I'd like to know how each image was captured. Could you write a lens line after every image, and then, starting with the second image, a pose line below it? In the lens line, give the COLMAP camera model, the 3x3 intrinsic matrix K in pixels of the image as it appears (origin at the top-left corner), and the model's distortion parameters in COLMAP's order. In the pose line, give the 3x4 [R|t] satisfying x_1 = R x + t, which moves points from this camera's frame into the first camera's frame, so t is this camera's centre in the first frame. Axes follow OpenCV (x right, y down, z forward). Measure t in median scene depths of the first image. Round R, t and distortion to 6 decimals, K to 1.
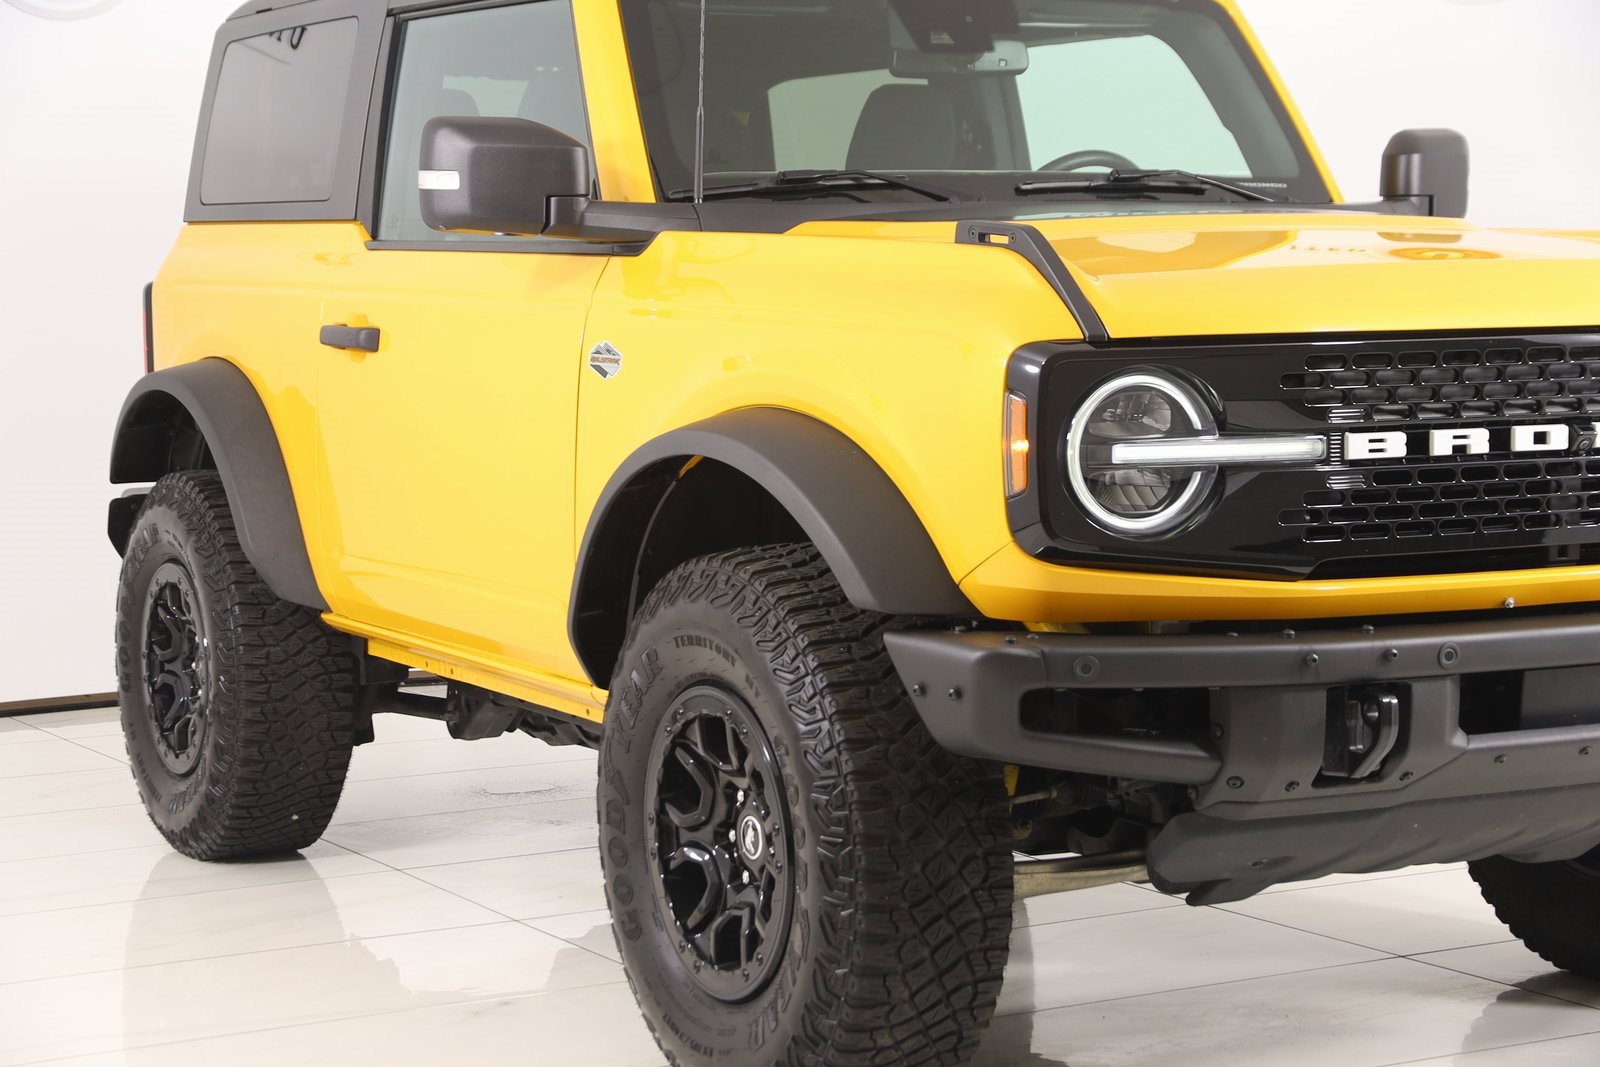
lens RADIAL K [[3108.5, 0, 783.9], [0, 3108.5, 534.5], [0, 0, 1]] dist [0.191098, 0.000000]
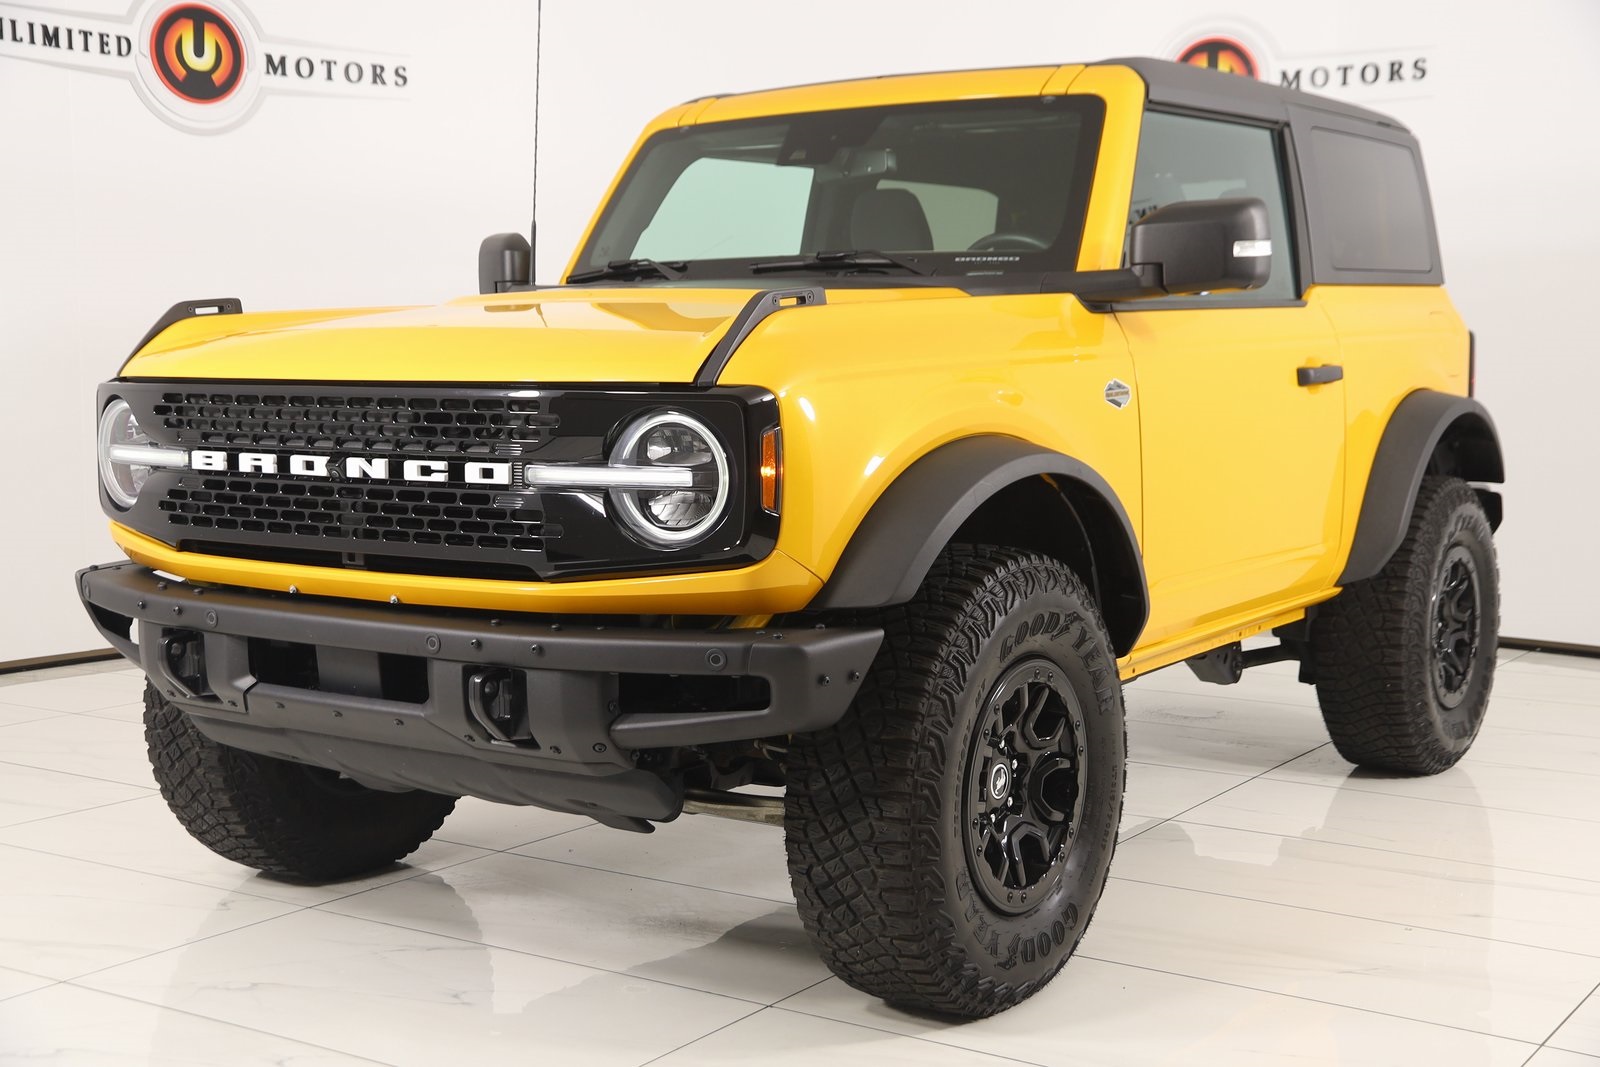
lens RADIAL K [[2020.6, 0, 802.2], [0, 2020.6, 537.3], [0, 0, 1]] dist [0.076319, 0.000000]
pose [[0.449746, 0.096667, -0.887910, 0.998964], [-0.075943, 0.994665, 0.069822, -0.069674], [0.889922, 0.036028, 0.454687, 0.746459]]
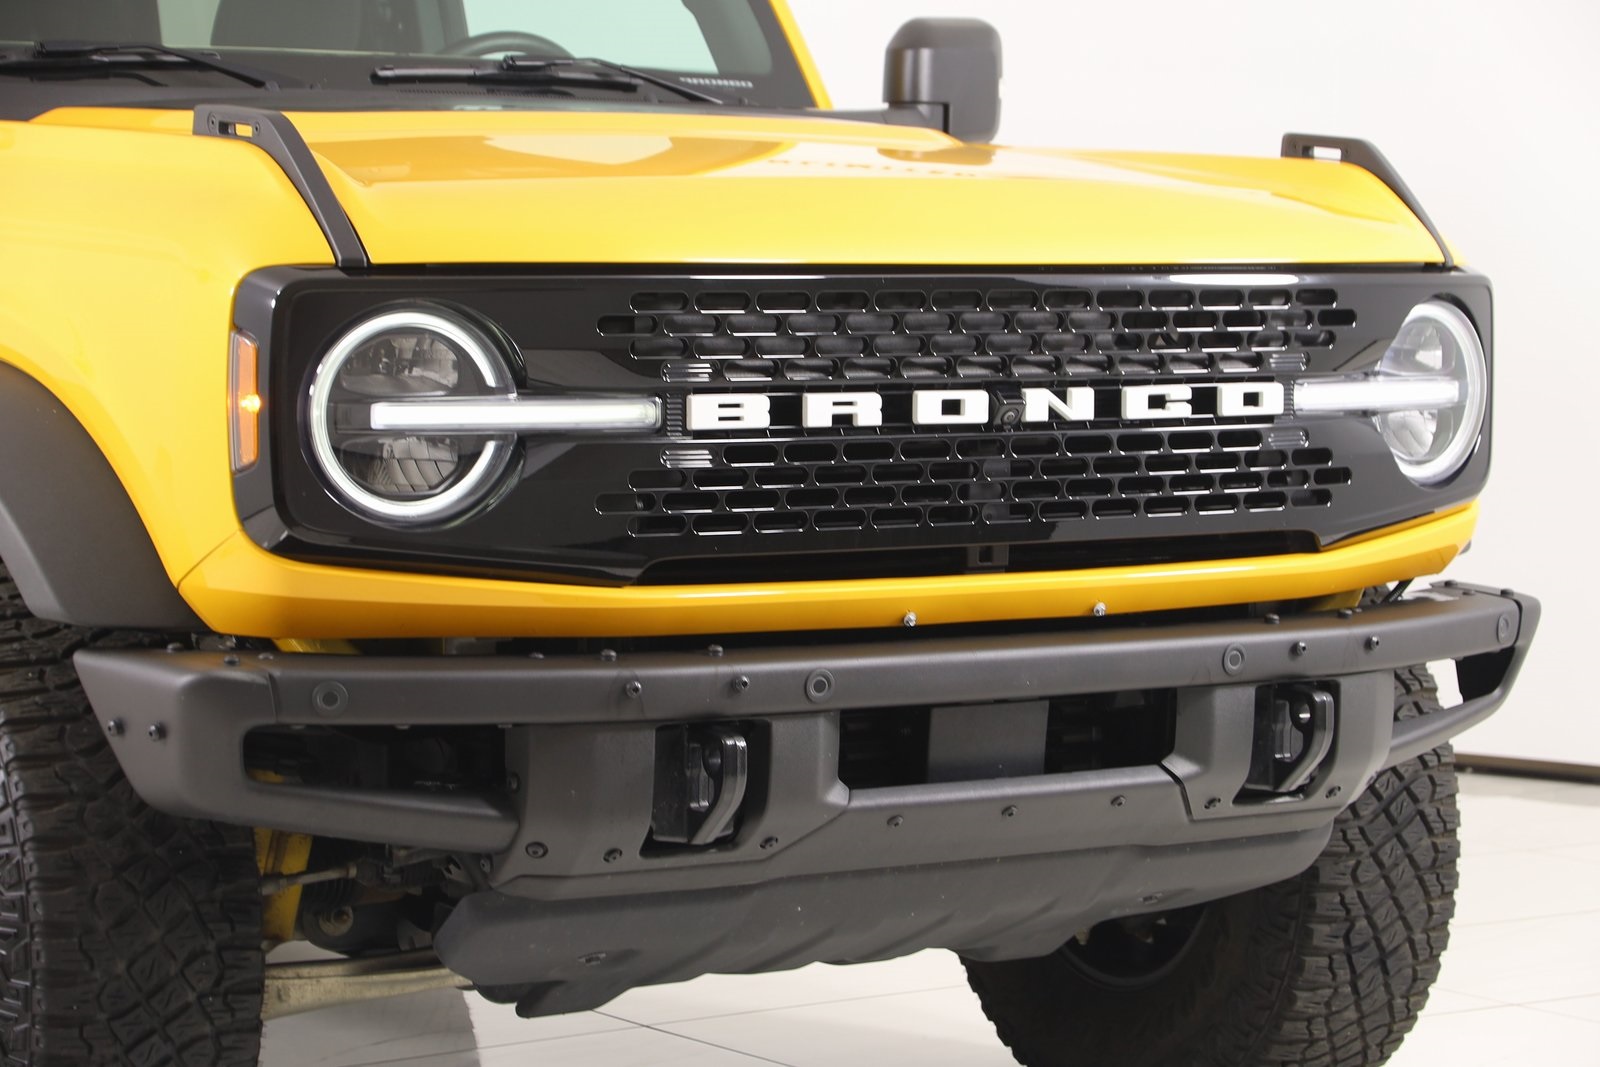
lens RADIAL K [[4136.3, 0, 802.0], [0, 4136.3, 539.5], [0, 0, 1]] dist [0.277936, 0.000000]
pose [[0.996053, 0.011331, 0.088039, 0.106370], [-0.010673, 0.999912, -0.007940, 0.009751], [-0.088121, 0.006969, 0.996085, -0.013144]]
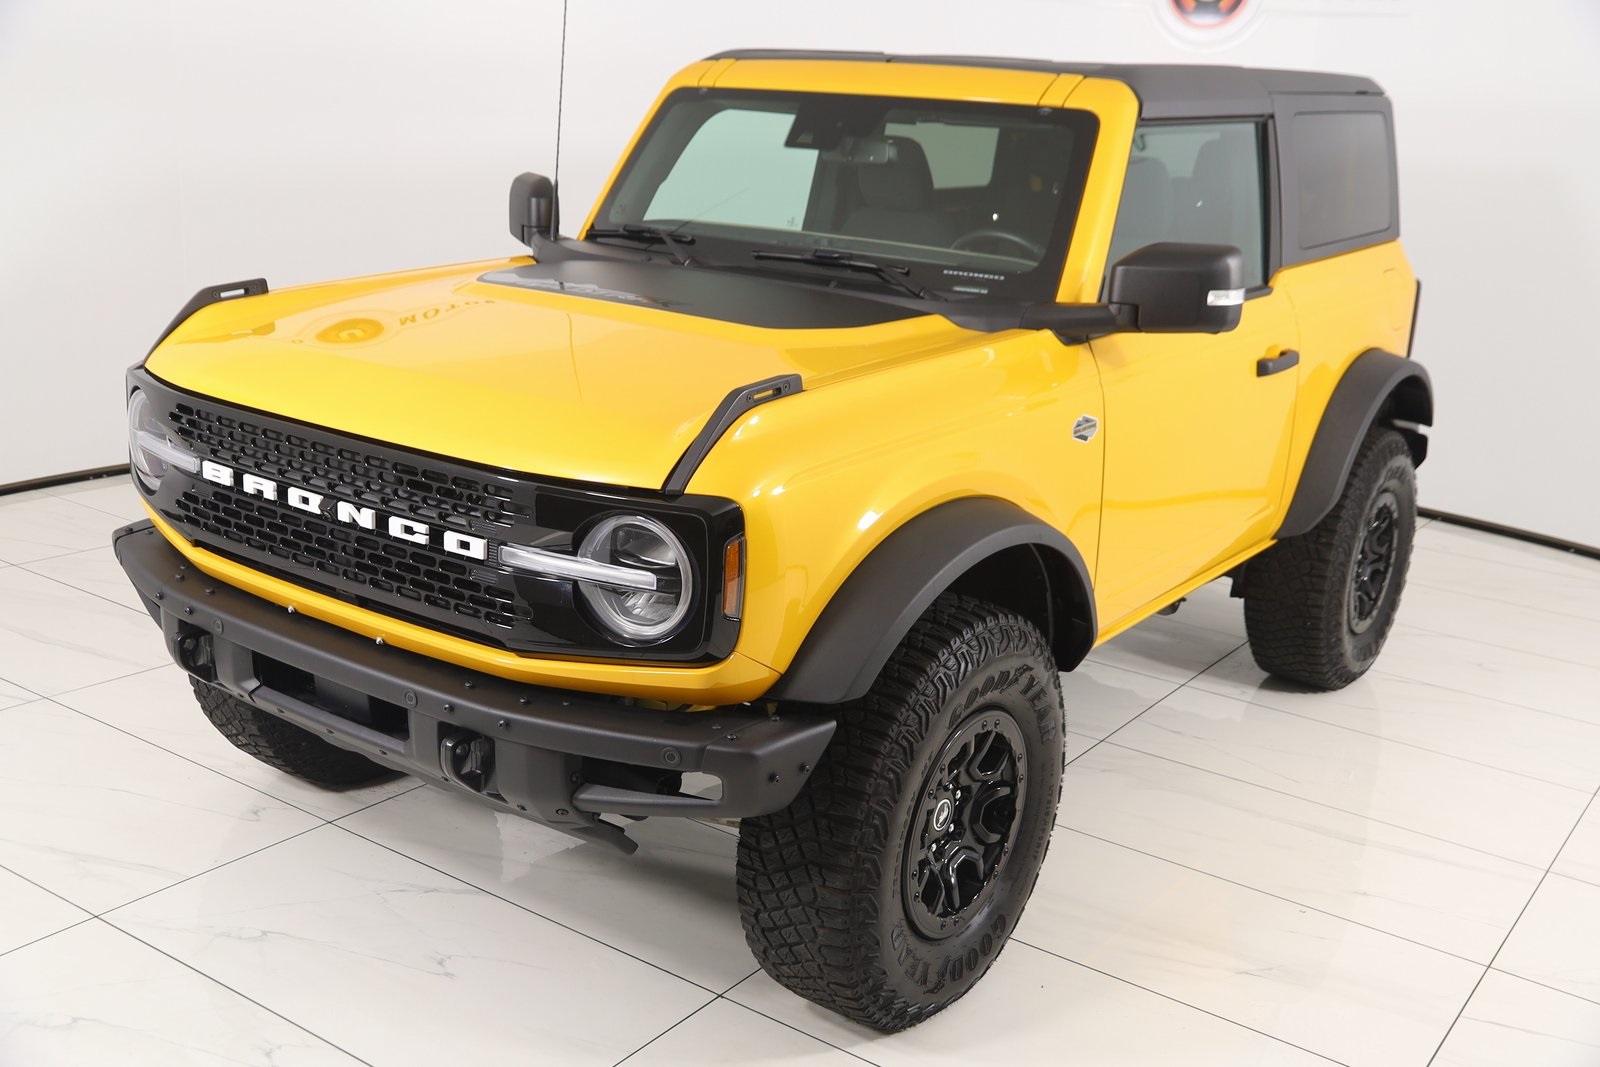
lens RADIAL K [[1631.8, 0, 799.4], [0, 1631.8, 530.2], [0, 0, 1]] dist [0.024674, 0.000000]
pose [[0.422727, 0.275543, -0.863353, 0.876644], [-0.130109, 0.961241, 0.243078, -0.202115], [0.896869, 0.009574, 0.442193, 0.818307]]
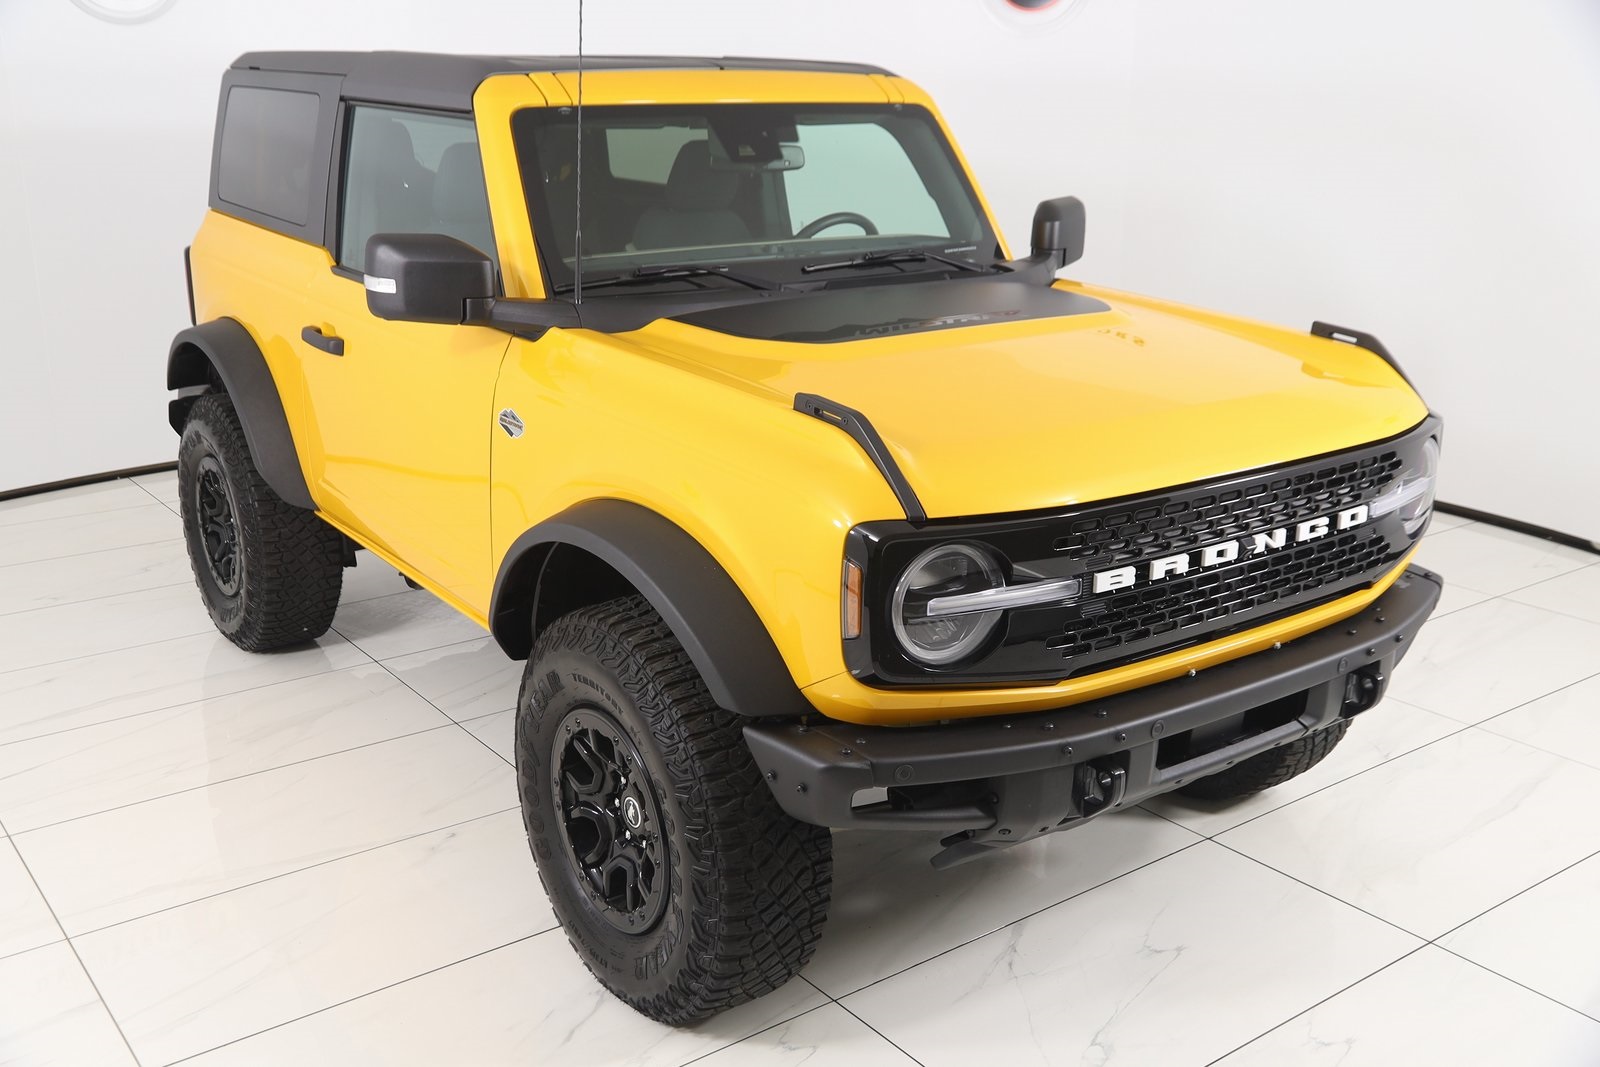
lens RADIAL K [[1552.7, 0, 790.7], [0, 1552.7, 535.6], [0, 0, 1]] dist [0.023553, 0.000000]
pose [[0.991480, -0.017094, 0.129135, -0.027419], [-0.010191, 0.978134, 0.207725, -0.163442], [-0.129862, -0.207271, 0.969626, 0.349507]]
